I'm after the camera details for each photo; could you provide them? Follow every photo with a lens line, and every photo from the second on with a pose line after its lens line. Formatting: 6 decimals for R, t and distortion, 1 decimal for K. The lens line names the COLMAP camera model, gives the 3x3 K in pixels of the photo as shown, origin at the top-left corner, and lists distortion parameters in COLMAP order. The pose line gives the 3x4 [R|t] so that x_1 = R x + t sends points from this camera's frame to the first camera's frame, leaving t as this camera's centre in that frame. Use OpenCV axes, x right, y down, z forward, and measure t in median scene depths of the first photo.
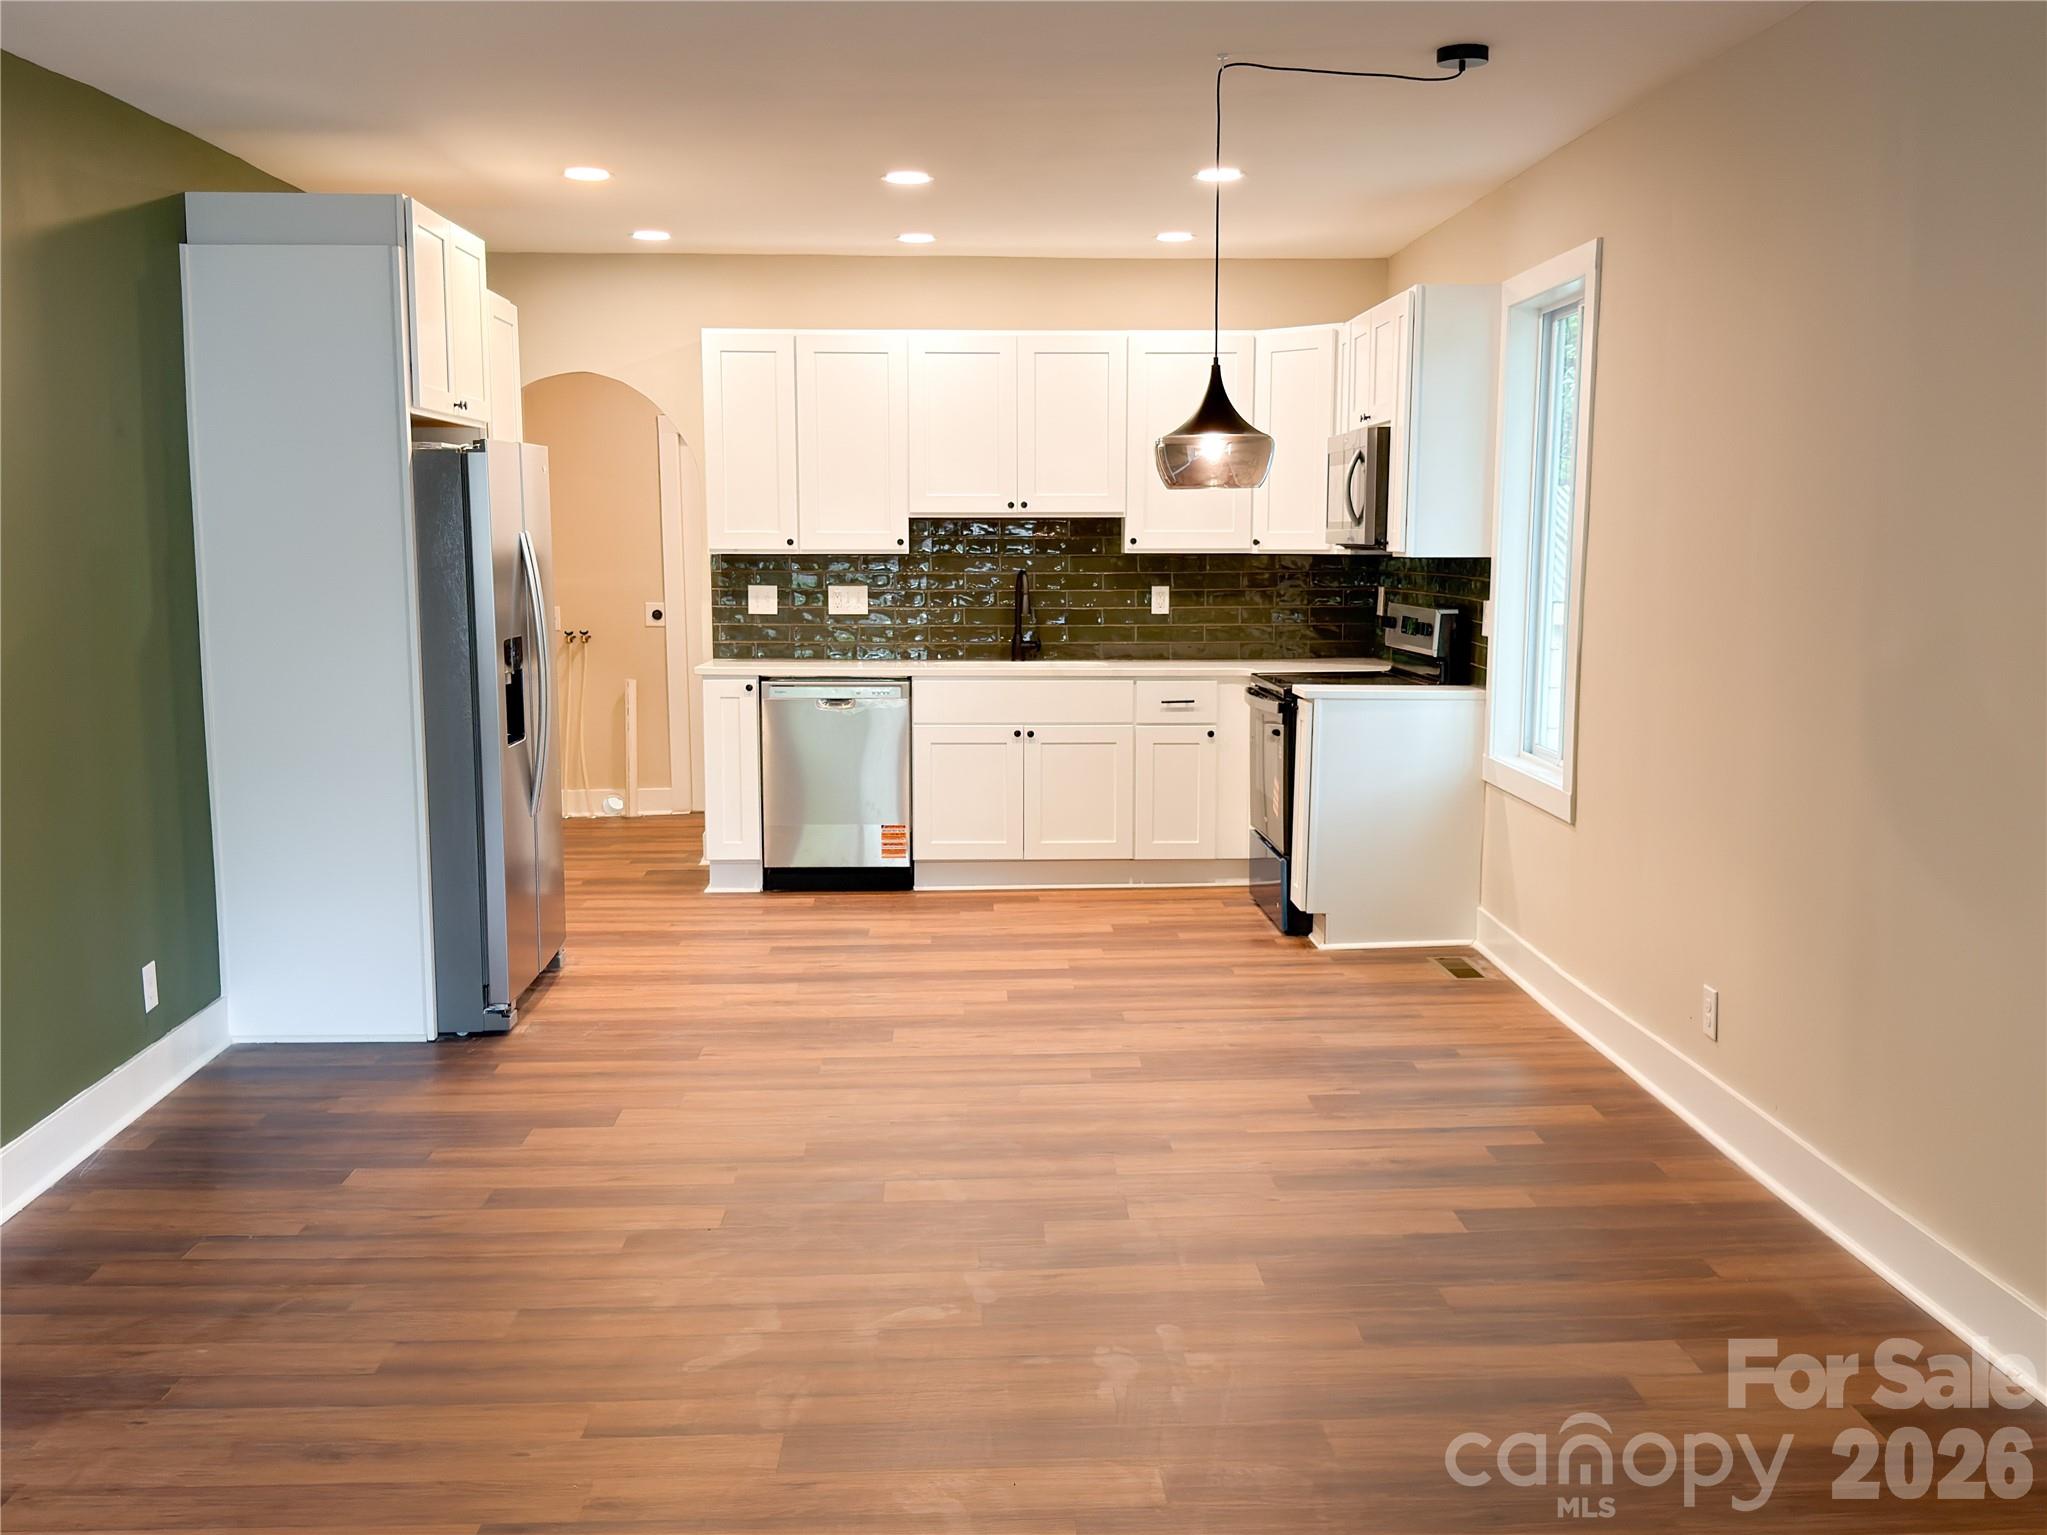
lens RADIAL K [[1978.9, 0, 1023.5], [0, 1978.9, 767.5], [0, 0, 1]] dist [0.163788, -0.321758]
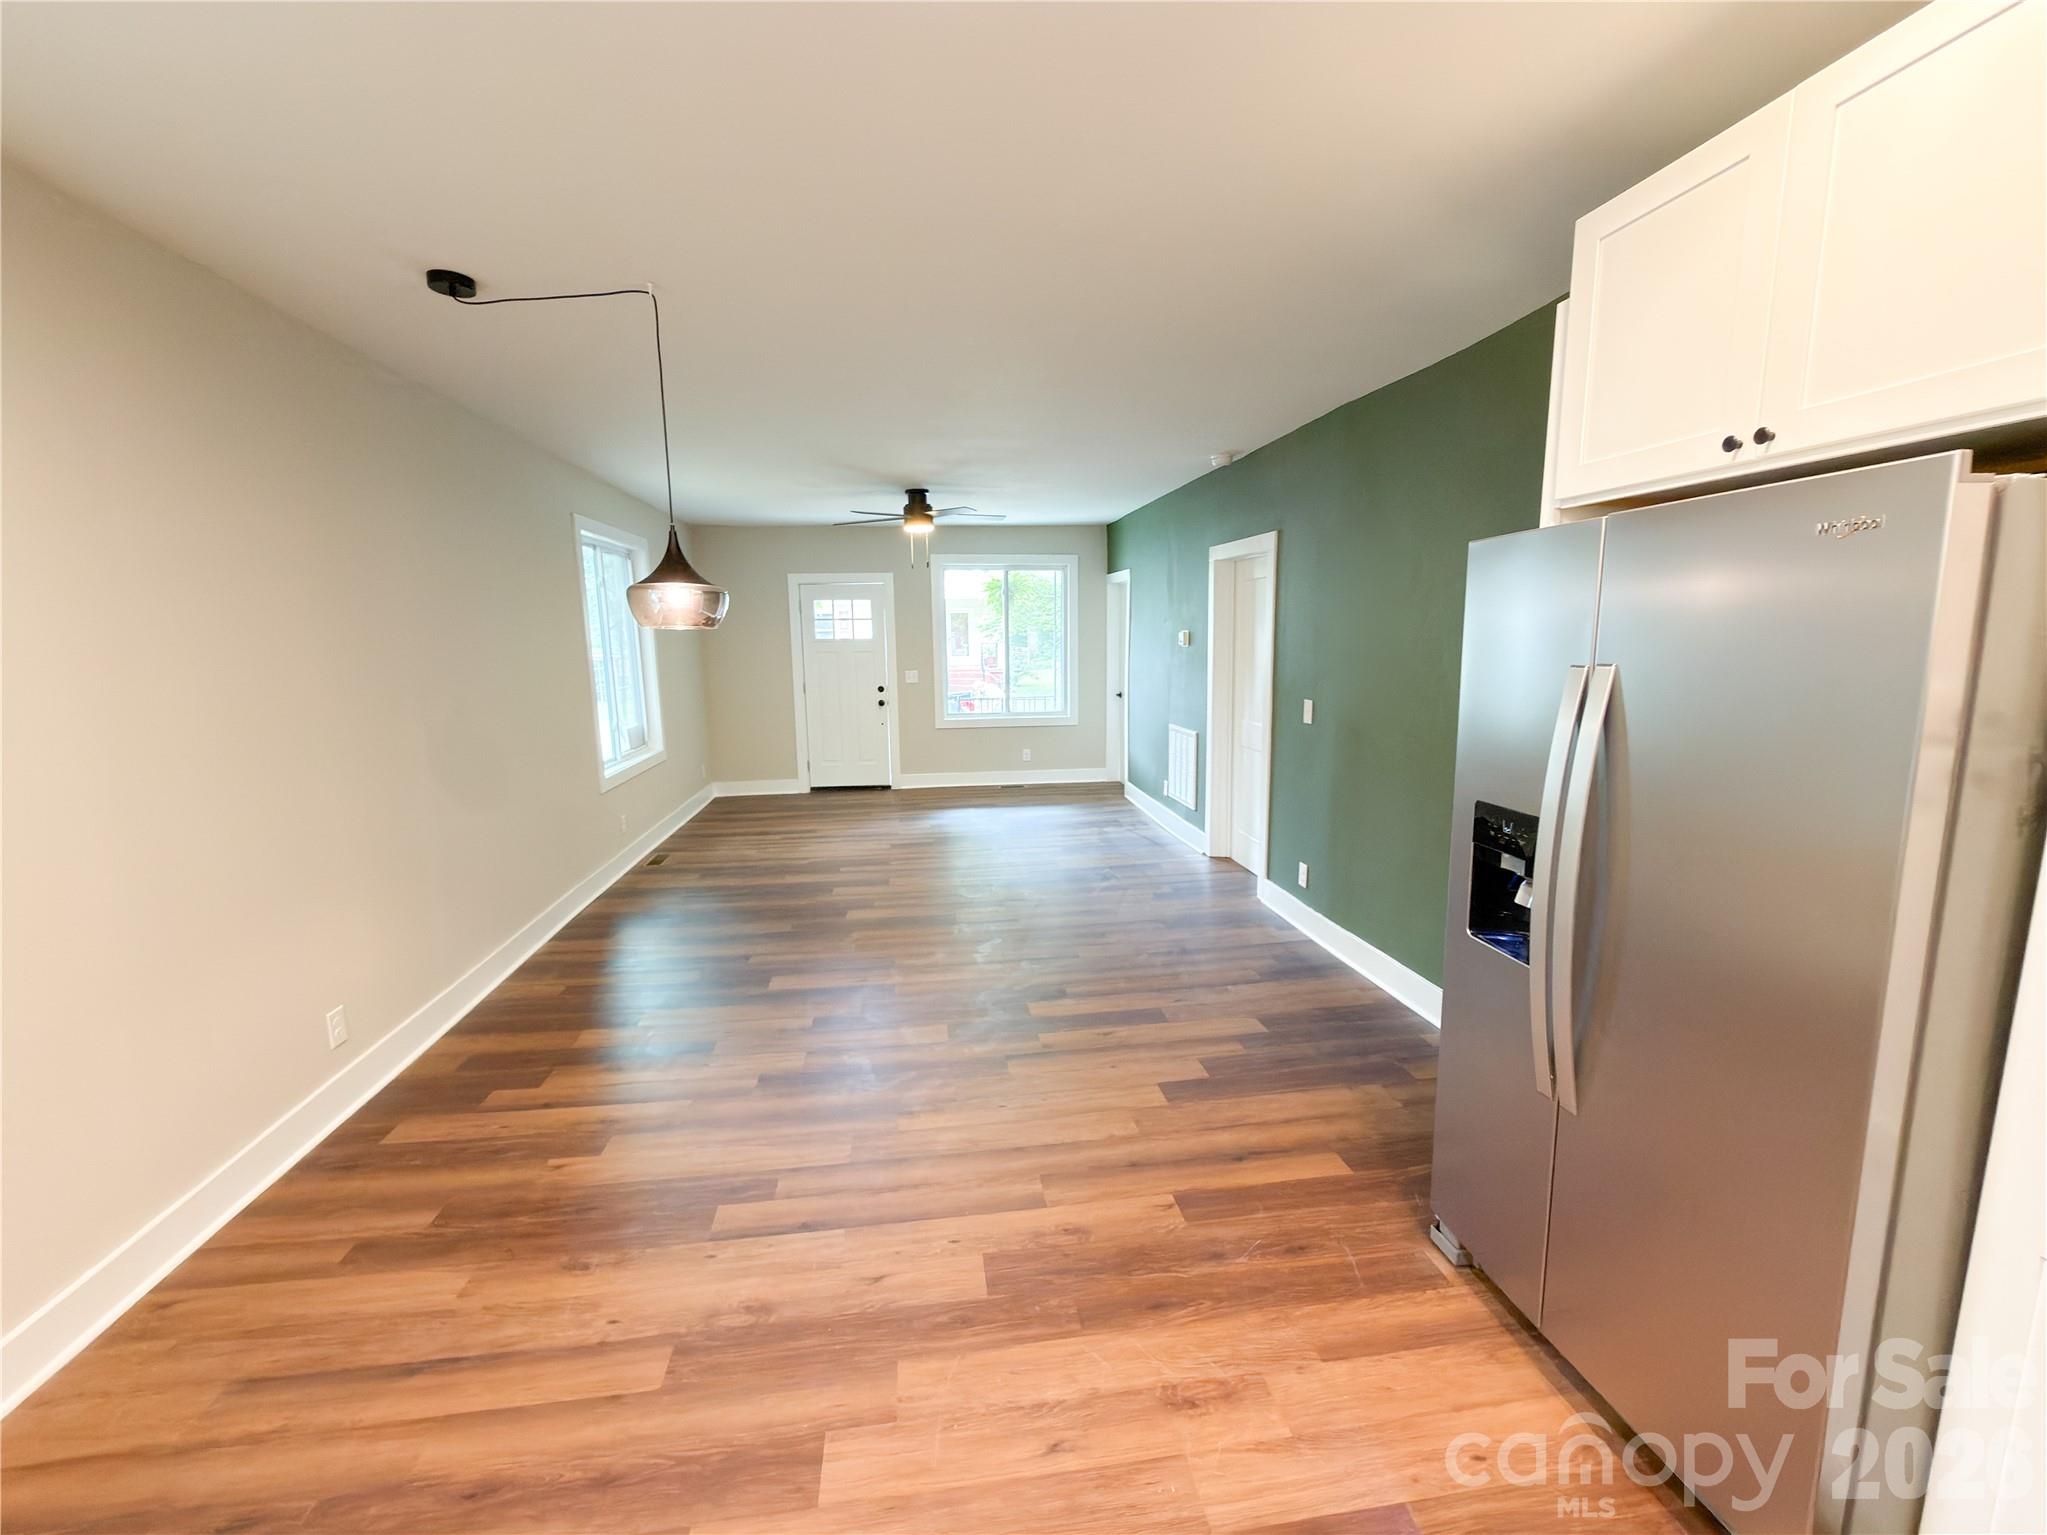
lens RADIAL K [[851.6, 0, 1037.3], [0, 851.6, 766.3], [0, 0, 1]] dist [-0.000397, -0.000215]
pose [[-0.992702, 0.035202, -0.115342, -0.044686], [0.002744, 0.962793, 0.270226, -0.137261], [0.120563, 0.267938, -0.955863, 1.069072]]
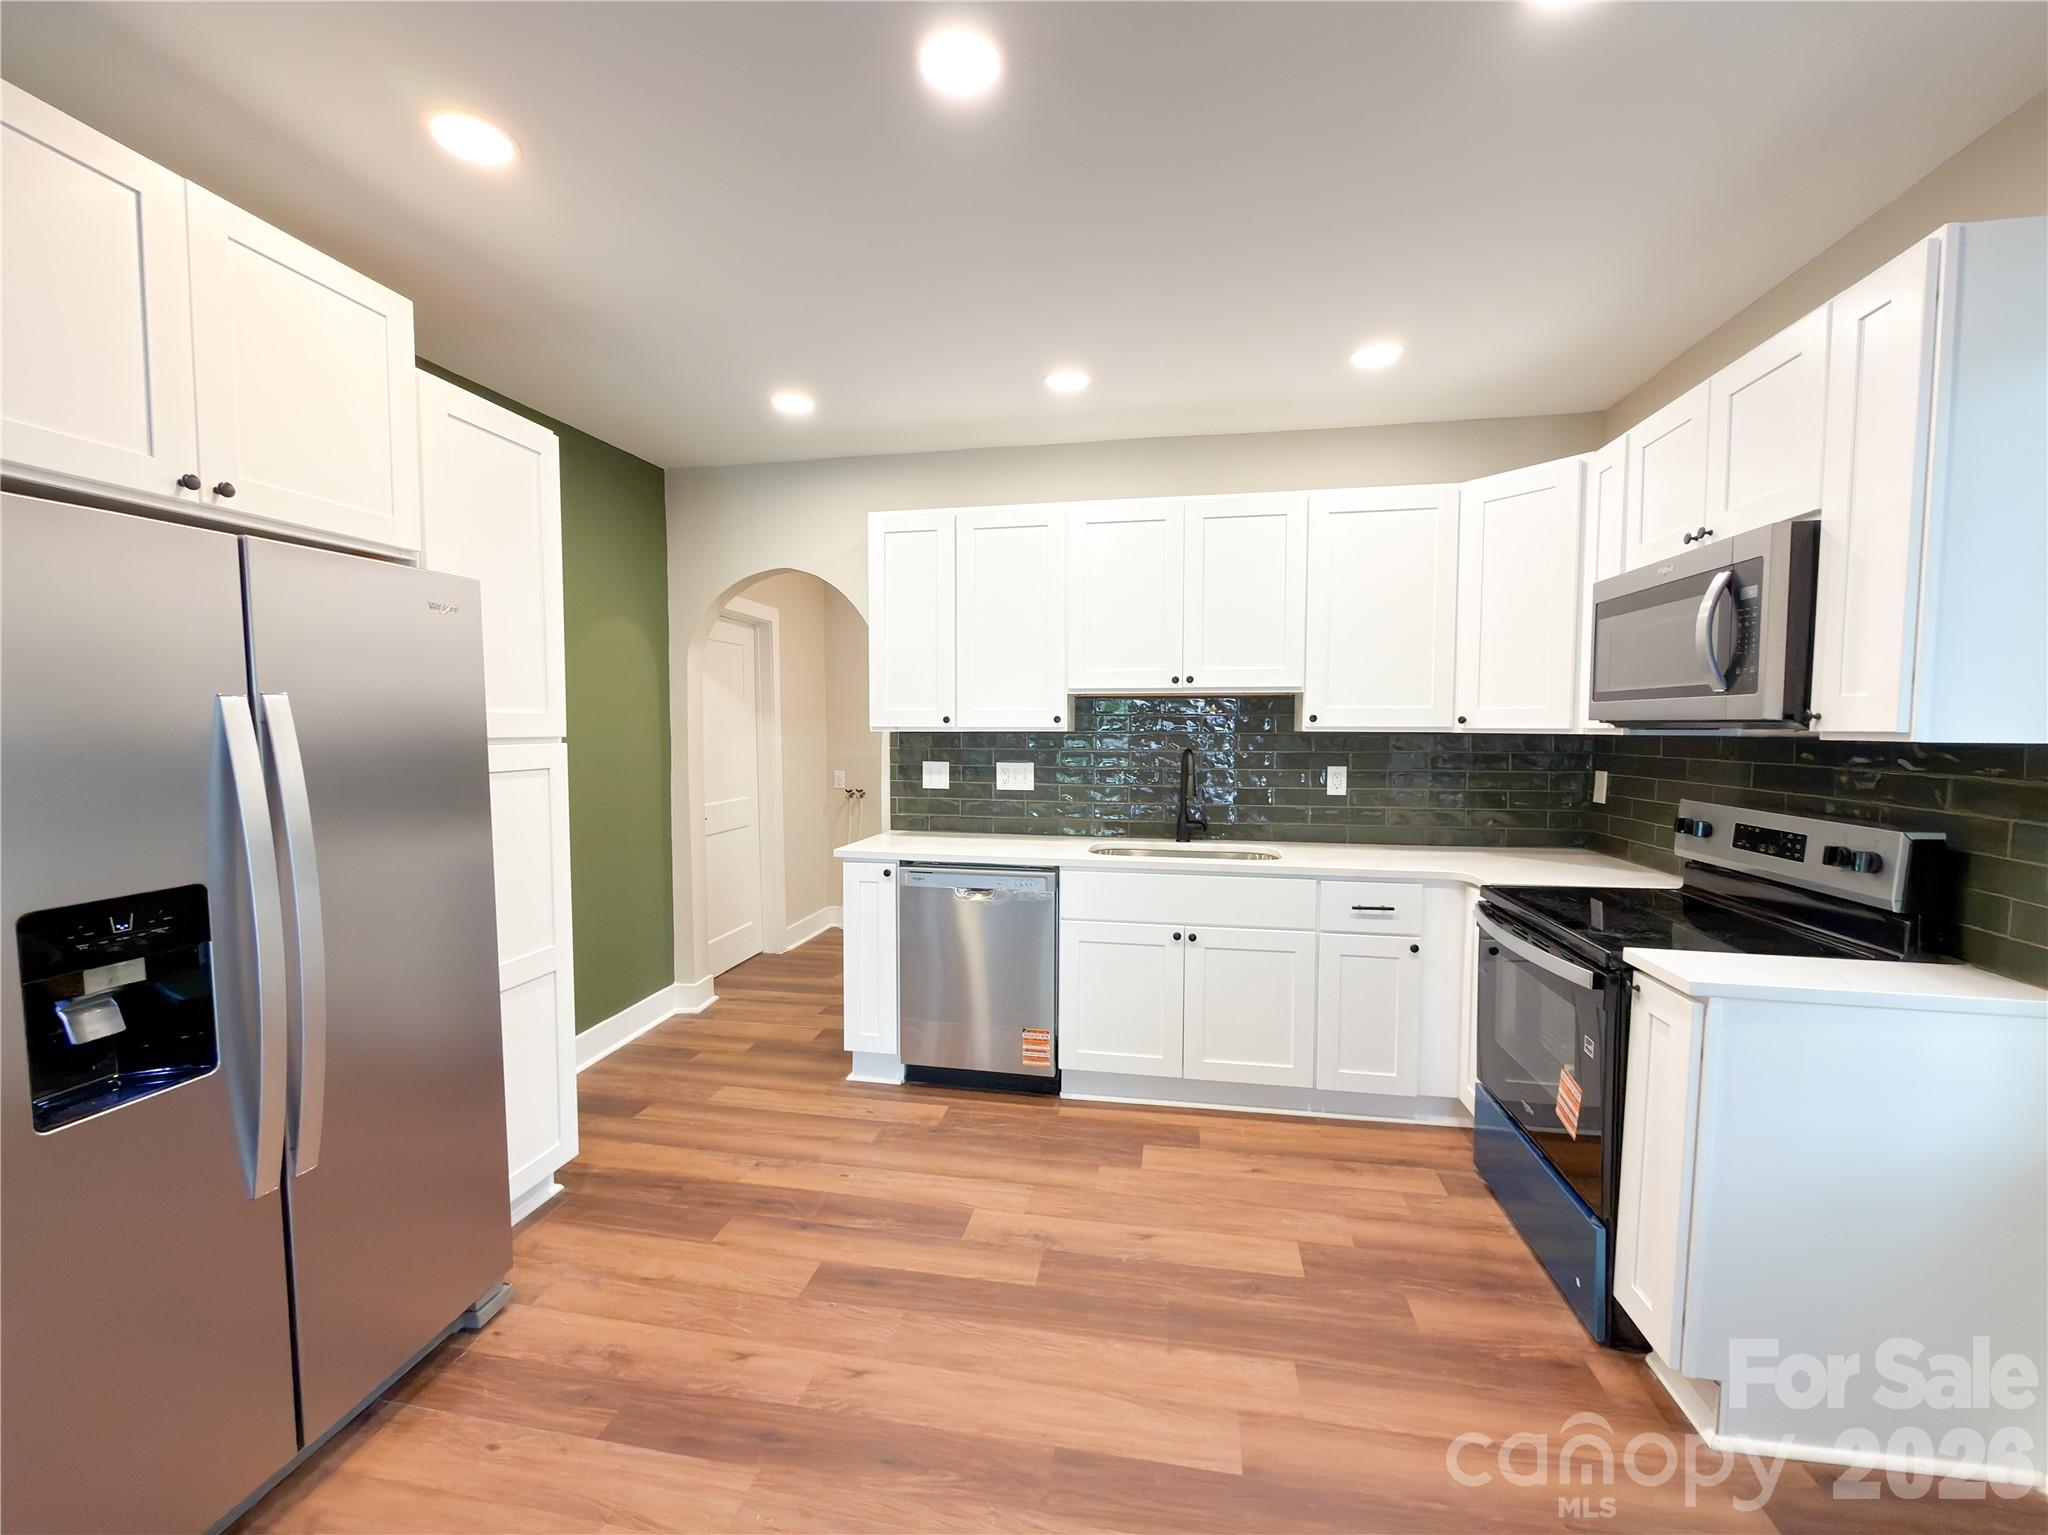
lens RADIAL K [[826.0, 0, 1019.2], [0, 826.0, 765.5], [0, 0, 1]] dist [0.000511, -0.000001]
pose [[0.974733, 0.012115, -0.223042, 0.010677], [-0.026987, 0.997601, -0.063750, -0.076382], [0.221735, 0.068158, 0.972722, 0.710235]]
